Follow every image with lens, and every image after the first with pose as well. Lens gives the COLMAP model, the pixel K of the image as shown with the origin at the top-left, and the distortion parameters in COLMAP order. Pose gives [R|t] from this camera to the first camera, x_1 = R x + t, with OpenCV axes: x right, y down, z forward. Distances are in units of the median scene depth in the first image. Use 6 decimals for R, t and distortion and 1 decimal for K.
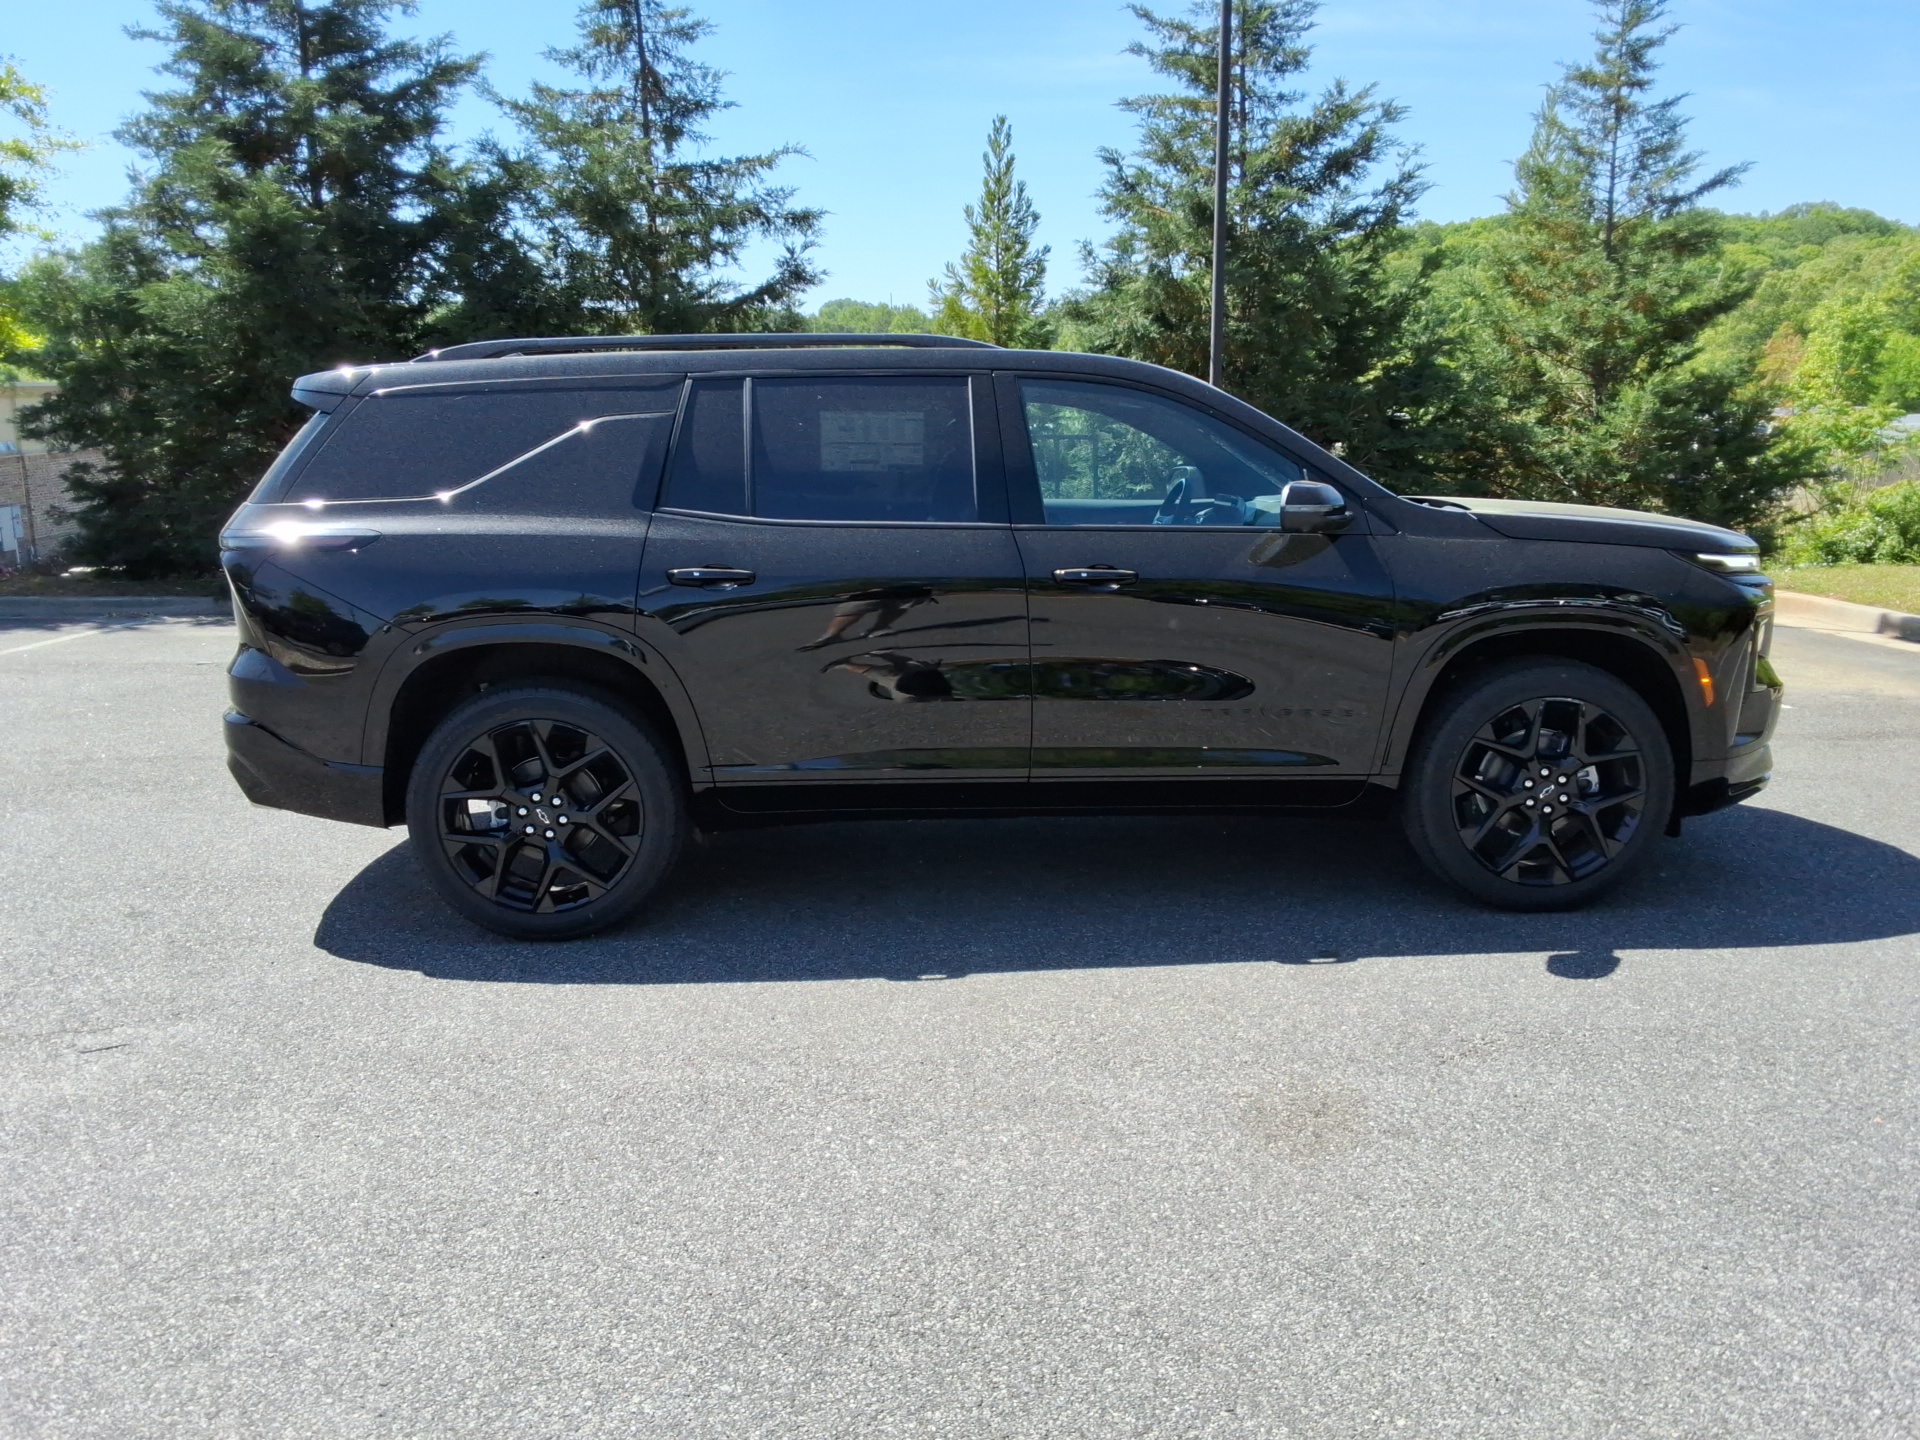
lens RADIAL K [[1535.5, 0, 951.6], [0, 1535.5, 723.4], [0, 0, 1]] dist [0.077658, -0.102990]
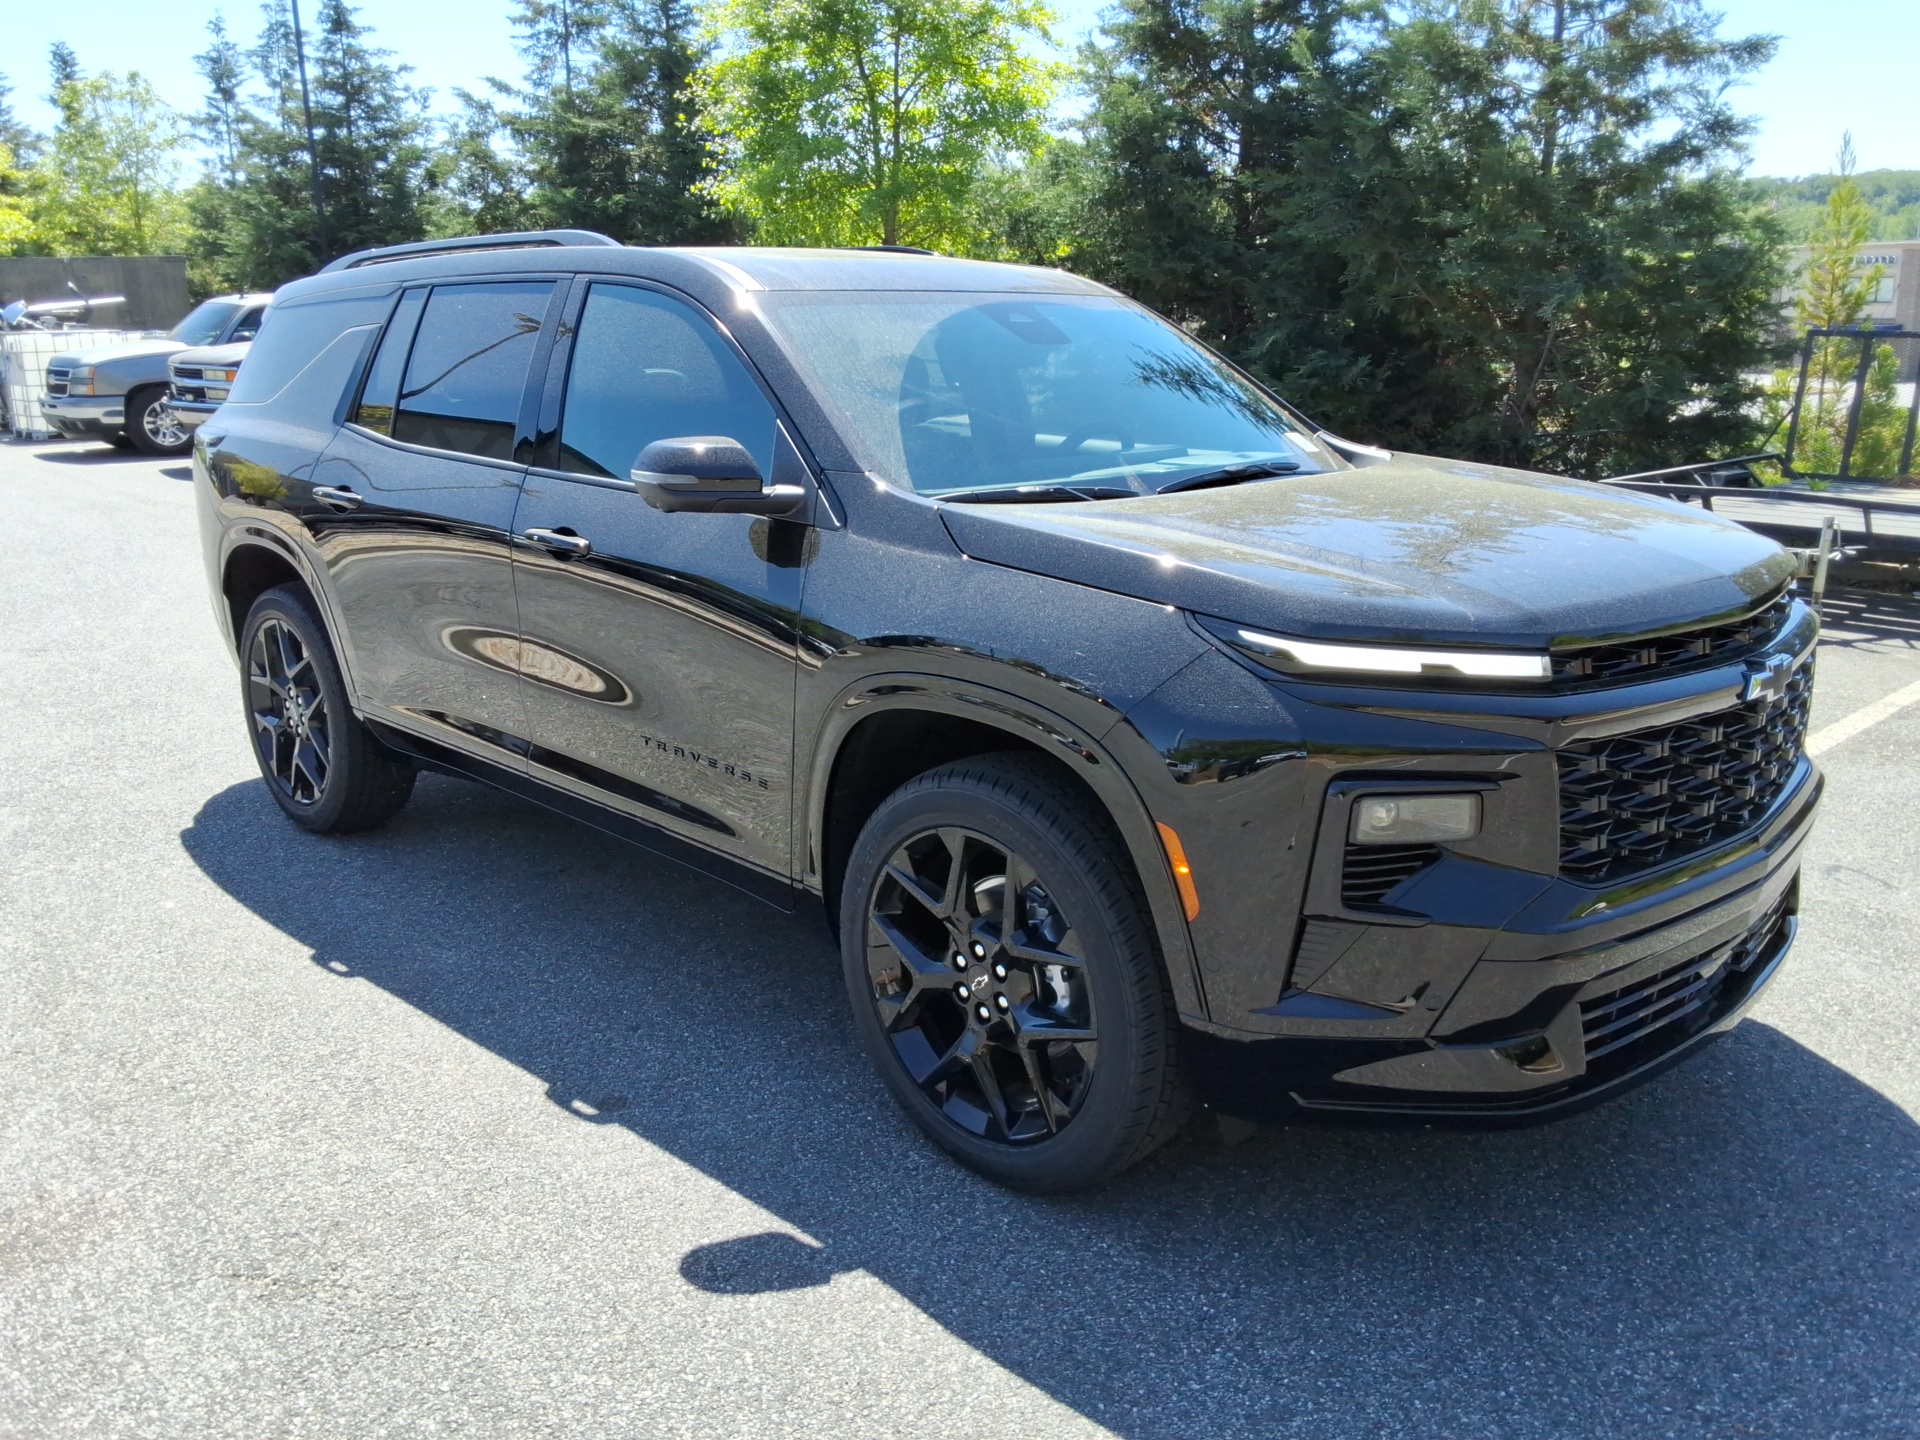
lens RADIAL K [[1535.5, 0, 959.2], [0, 1535.5, 729.3], [0, 0, 1]] dist [0.077658, -0.102990]
pose [[0.689531, 0.192048, -0.698329, 0.778778], [-0.140796, 0.981352, 0.130860, -0.130088], [0.710439, 0.008090, 0.703713, 0.572800]]
